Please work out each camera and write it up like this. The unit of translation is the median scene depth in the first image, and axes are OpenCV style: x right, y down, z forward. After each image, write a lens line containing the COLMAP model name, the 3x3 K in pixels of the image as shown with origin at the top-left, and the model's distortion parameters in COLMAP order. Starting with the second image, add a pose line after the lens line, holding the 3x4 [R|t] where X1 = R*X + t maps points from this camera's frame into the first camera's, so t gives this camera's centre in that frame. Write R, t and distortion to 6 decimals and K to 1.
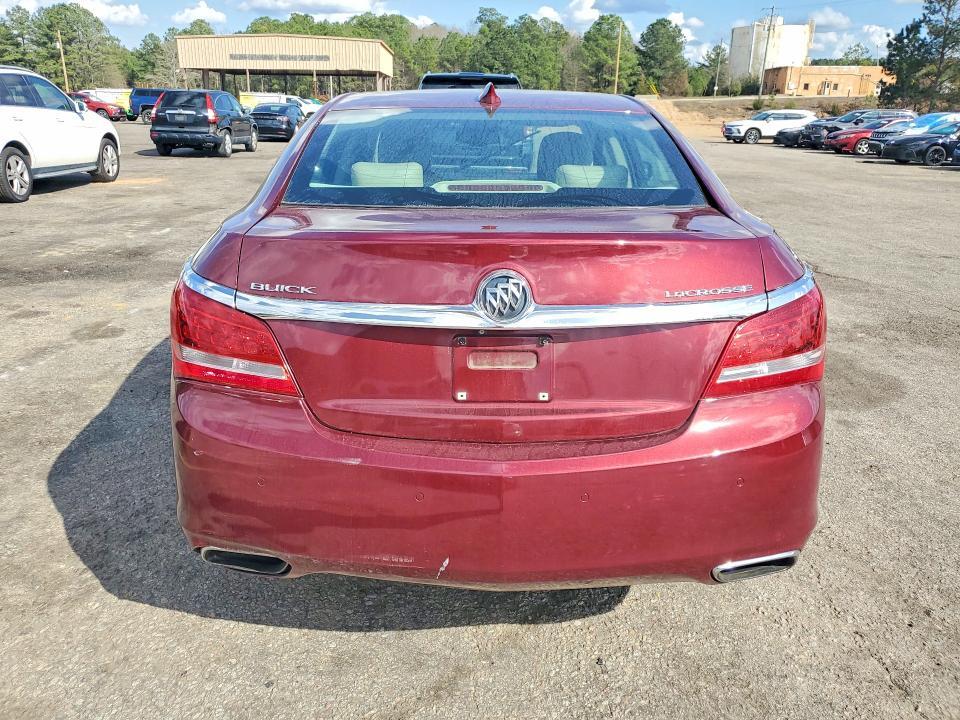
lens RADIAL K [[794.6, 0, 480.0], [0, 794.6, 360.0], [0, 0, 1]] dist [0.006233, 0.014981]
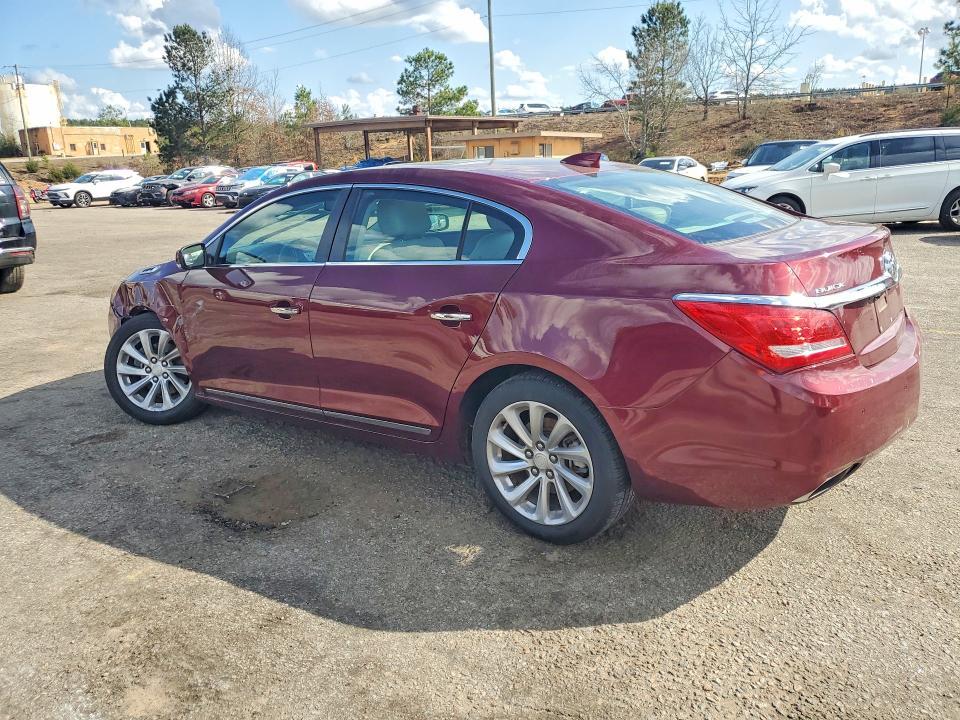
lens RADIAL K [[794.8, 0, 480.0], [0, 794.8, 360.0], [0, 0, 1]] dist [0.004353, 0.100577]
pose [[0.588399, -0.243628, 0.770994, -0.150340], [0.295229, 0.952427, 0.075650, -0.022085], [-0.752746, 0.183107, 0.632333, 0.045926]]
